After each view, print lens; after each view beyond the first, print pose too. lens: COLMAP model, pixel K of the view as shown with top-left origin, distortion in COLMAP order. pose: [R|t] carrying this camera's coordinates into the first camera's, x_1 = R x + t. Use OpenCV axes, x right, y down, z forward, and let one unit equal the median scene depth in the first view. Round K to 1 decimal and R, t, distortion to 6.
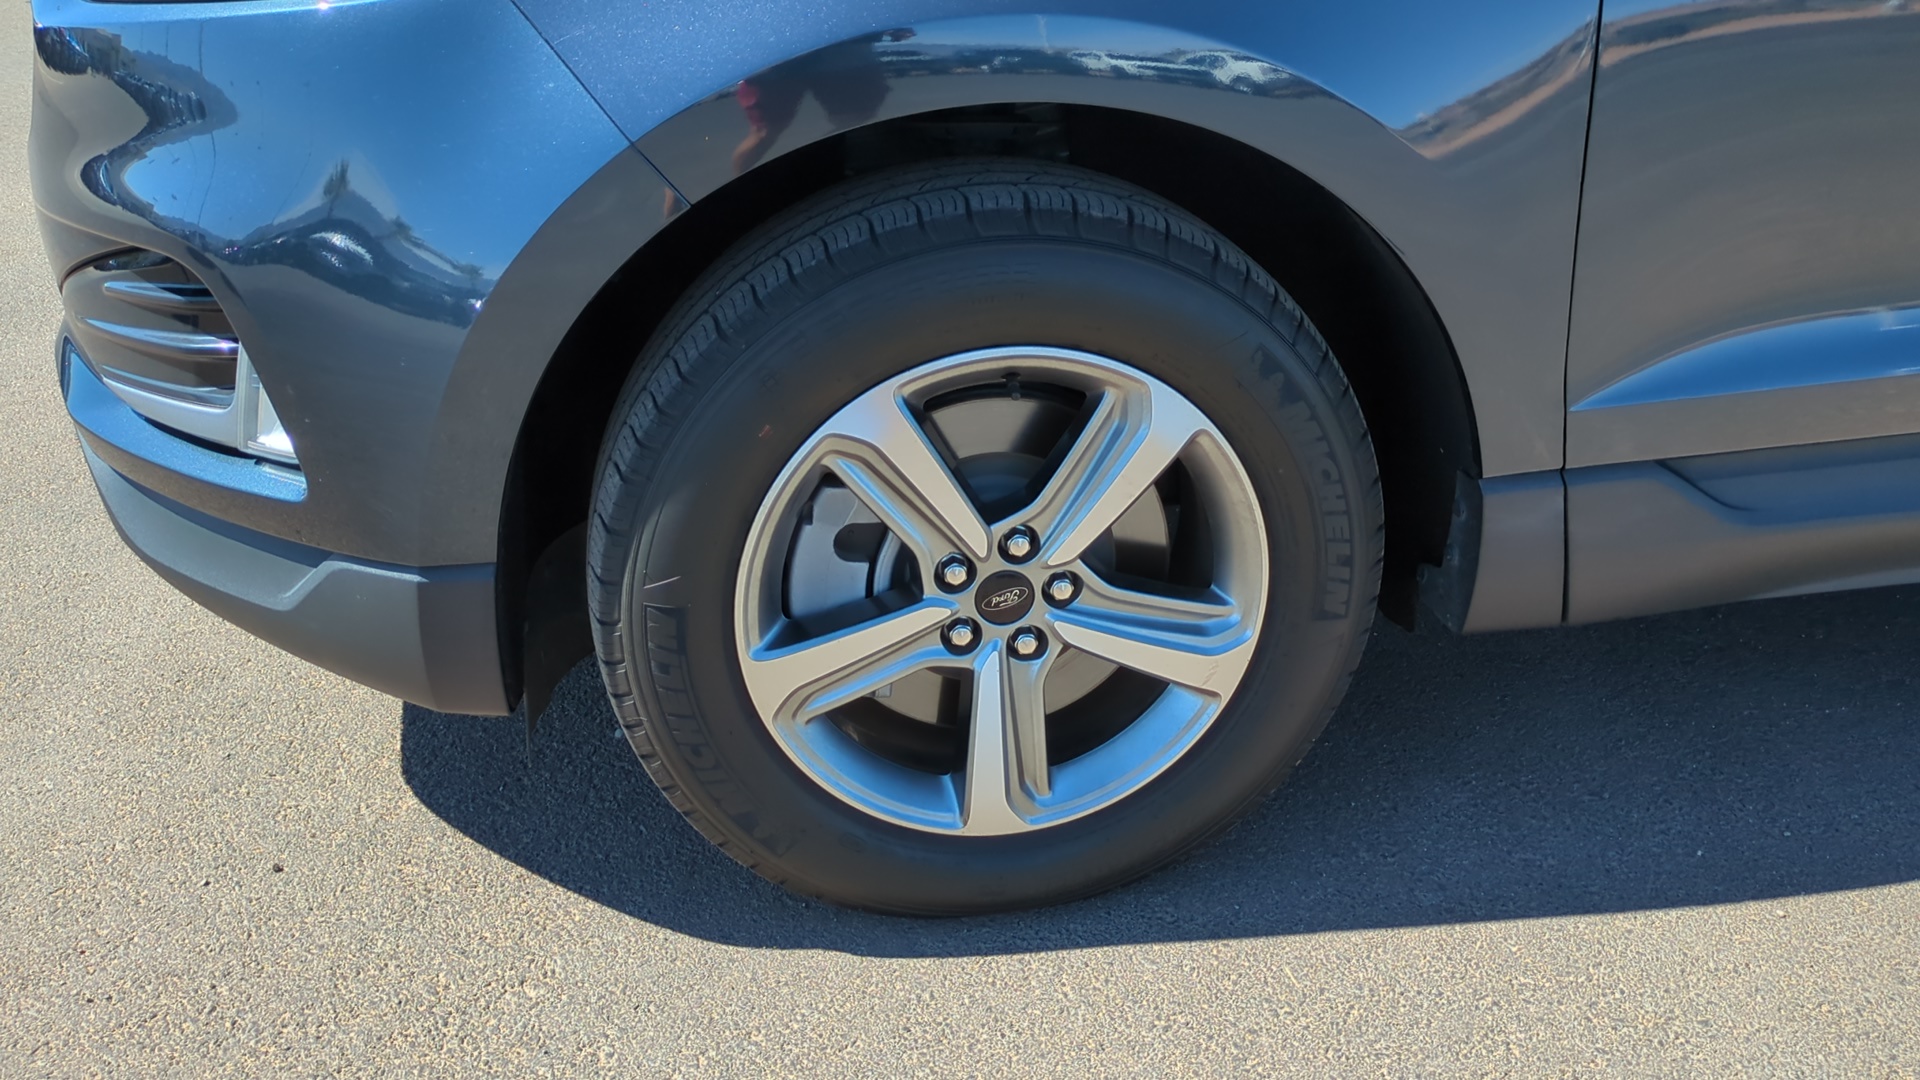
lens RADIAL K [[1575.4, 0, 966.4], [0, 1575.4, 543.1], [0, 0, 1]] dist [0.017412, -0.005547]
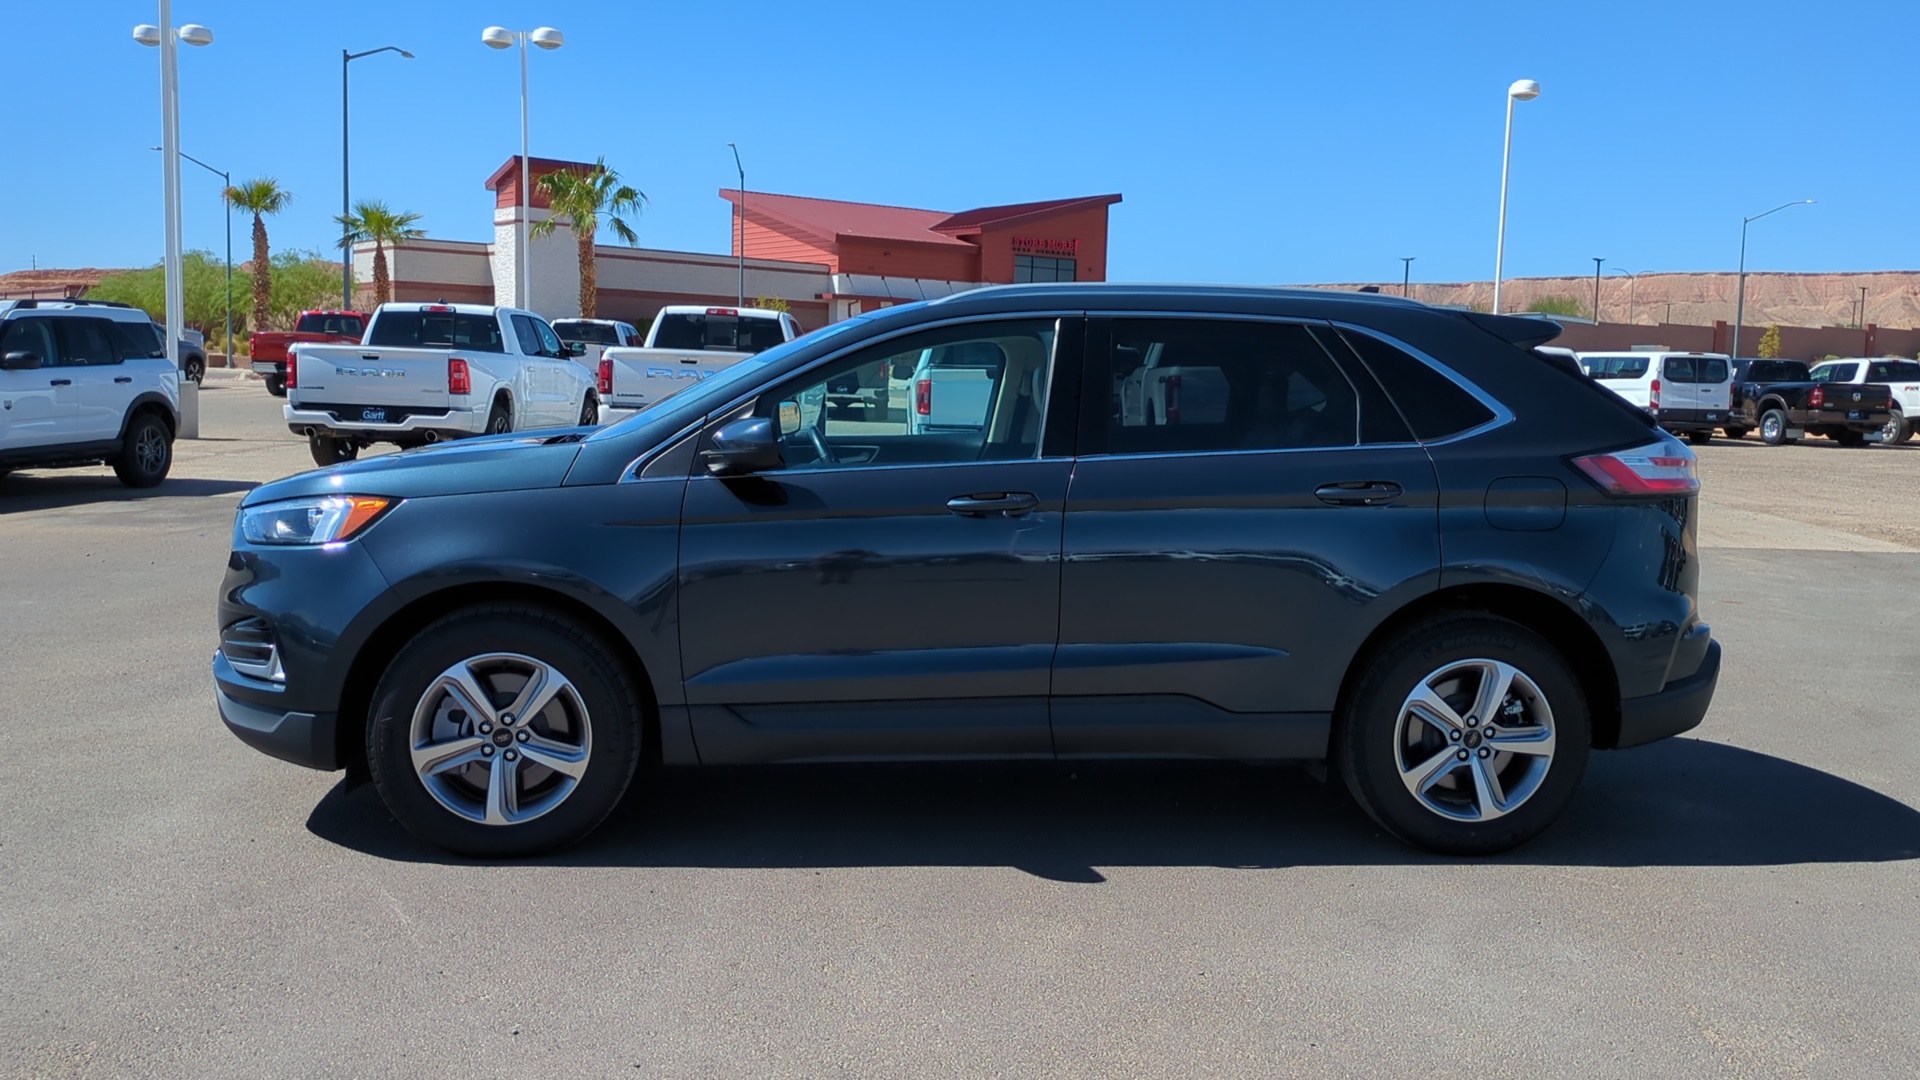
lens RADIAL K [[1575.4, 0, 964.9], [0, 1575.4, 538.3], [0, 0, 1]] dist [0.017412, -0.005547]
pose [[0.998090, 0.036045, -0.050168, 1.071890], [-0.050538, 0.943474, -0.327572, 0.635057], [0.035524, 0.329482, 0.943493, -2.010434]]
